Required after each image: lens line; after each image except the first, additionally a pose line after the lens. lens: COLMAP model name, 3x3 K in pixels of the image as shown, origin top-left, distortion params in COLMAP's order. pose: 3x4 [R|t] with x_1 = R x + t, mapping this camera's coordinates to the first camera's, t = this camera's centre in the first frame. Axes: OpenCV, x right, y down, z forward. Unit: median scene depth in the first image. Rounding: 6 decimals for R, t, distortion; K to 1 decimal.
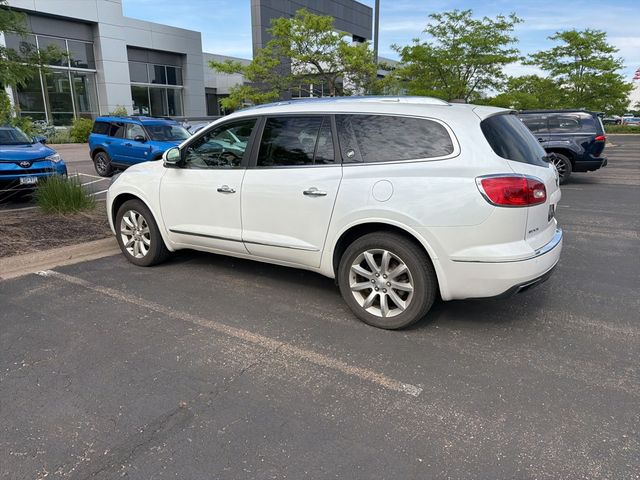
lens RADIAL K [[453.5, 0, 313.9], [0, 453.5, 236.5], [0, 0, 1]] dist [0.026901, -0.034718]
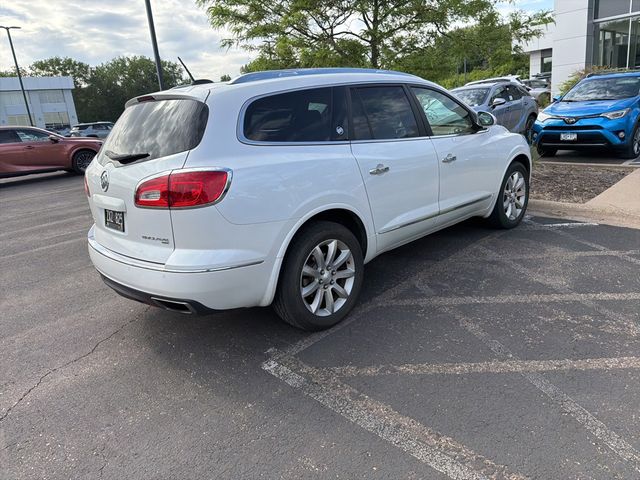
lens RADIAL K [[453.5, 0, 316.4], [0, 453.5, 235.5], [0, 0, 1]] dist [0.026901, -0.034718]
pose [[-0.208934, 0.277036, -0.937869, 0.912775], [-0.147533, 0.939129, 0.310275, -0.254021], [0.966737, 0.203194, -0.155344, 1.108260]]
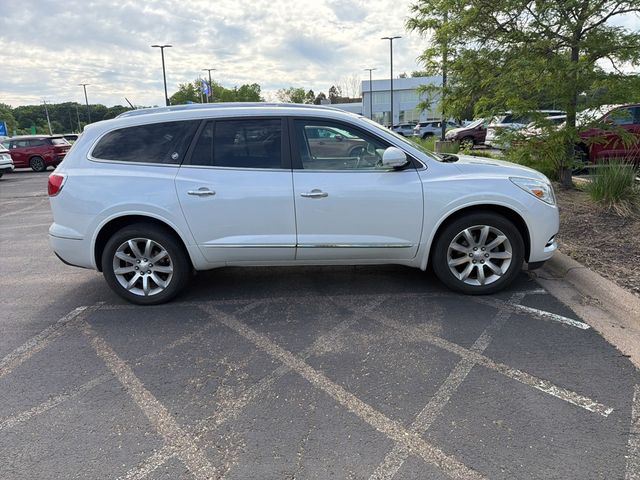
lens RADIAL K [[453.5, 0, 313.0], [0, 453.5, 246.8], [0, 0, 1]] dist [0.026901, -0.034718]
pose [[-0.857820, 0.163349, -0.487300, 0.455938], [-0.075031, 0.898186, 0.433165, -0.427004], [0.508443, 0.408140, -0.758226, 1.830594]]
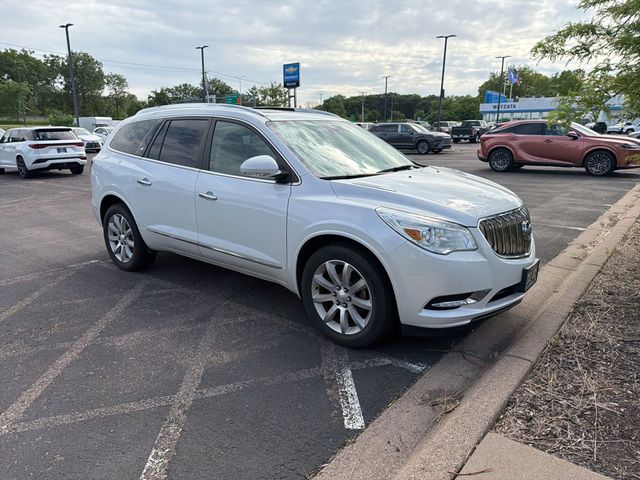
lens RADIAL K [[453.5, 0, 311.1], [0, 453.5, 242.7], [0, 0, 1]] dist [0.026901, -0.034718]
pose [[-0.994210, -0.016749, 0.106143, -0.222697], [0.033977, 0.888101, 0.458392, -0.452615], [-0.101943, 0.459344, -0.882389, 1.915480]]
